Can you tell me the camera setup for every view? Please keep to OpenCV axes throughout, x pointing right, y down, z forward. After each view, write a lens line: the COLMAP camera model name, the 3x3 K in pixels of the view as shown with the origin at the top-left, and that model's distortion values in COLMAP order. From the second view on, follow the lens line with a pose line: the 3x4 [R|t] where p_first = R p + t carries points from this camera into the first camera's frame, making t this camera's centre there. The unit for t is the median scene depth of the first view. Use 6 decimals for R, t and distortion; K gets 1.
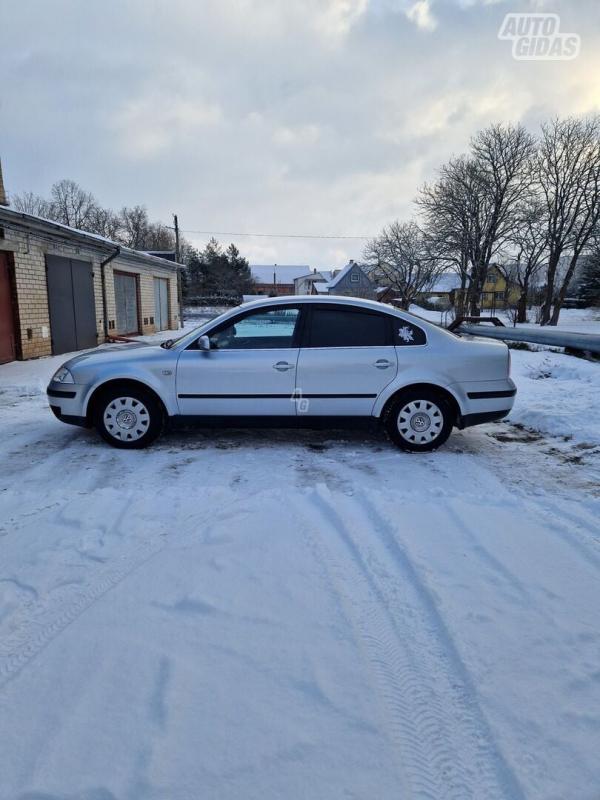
lens RADIAL K [[544.0, 0, 299.2], [0, 544.0, 419.1], [0, 0, 1]] dist [0.050257, -0.055949]
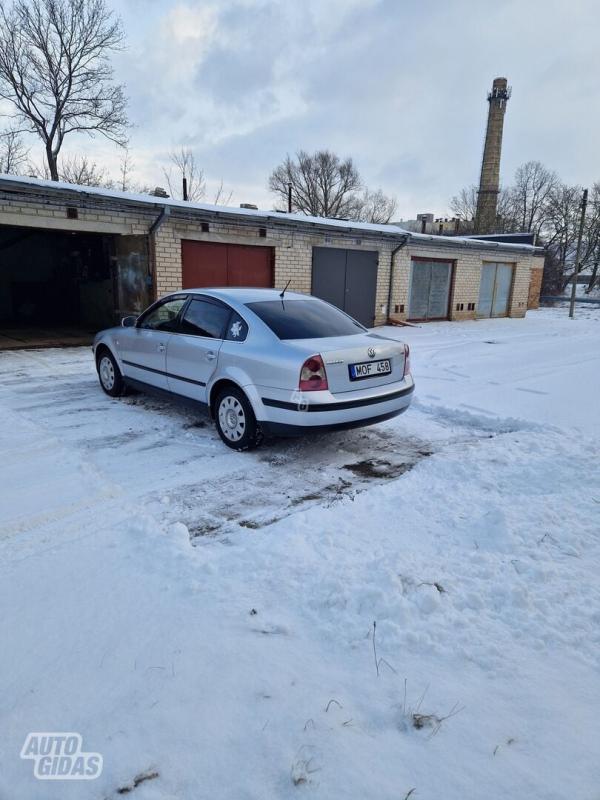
lens RADIAL K [[544.0, 0, 299.2], [0, 544.0, 419.1], [0, 0, 1]] dist [0.050257, -0.055949]
pose [[0.658550, 0.198381, -0.725918, 0.458328], [-0.176075, 0.978471, 0.107665, -0.054690], [0.731648, 0.056914, 0.679302, 0.185637]]
